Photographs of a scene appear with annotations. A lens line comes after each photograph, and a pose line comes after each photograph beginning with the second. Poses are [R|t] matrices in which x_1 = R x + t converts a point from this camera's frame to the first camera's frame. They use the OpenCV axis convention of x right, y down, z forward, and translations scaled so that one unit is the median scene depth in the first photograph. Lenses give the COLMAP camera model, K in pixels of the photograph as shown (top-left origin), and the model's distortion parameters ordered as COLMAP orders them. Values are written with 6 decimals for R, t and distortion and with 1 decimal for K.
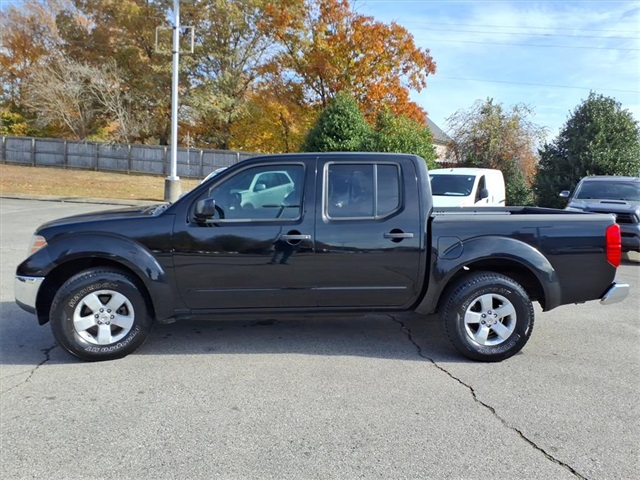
lens RADIAL K [[522.7, 0, 316.1], [0, 522.7, 239.8], [0, 0, 1]] dist [0.026295, -0.029155]
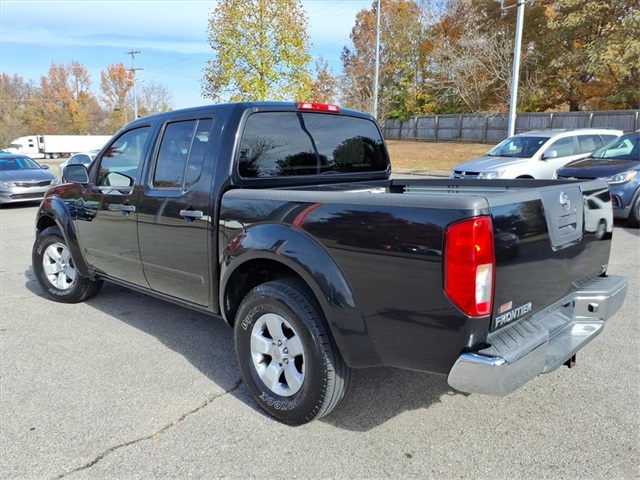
lens RADIAL K [[522.7, 0, 317.8], [0, 522.7, 237.6], [0, 0, 1]] dist [0.026295, -0.029155]
pose [[0.649156, 0.092366, -0.755026, 0.145094], [-0.058028, 0.995721, 0.071920, -0.006301], [0.758438, -0.002875, 0.651738, 0.109634]]
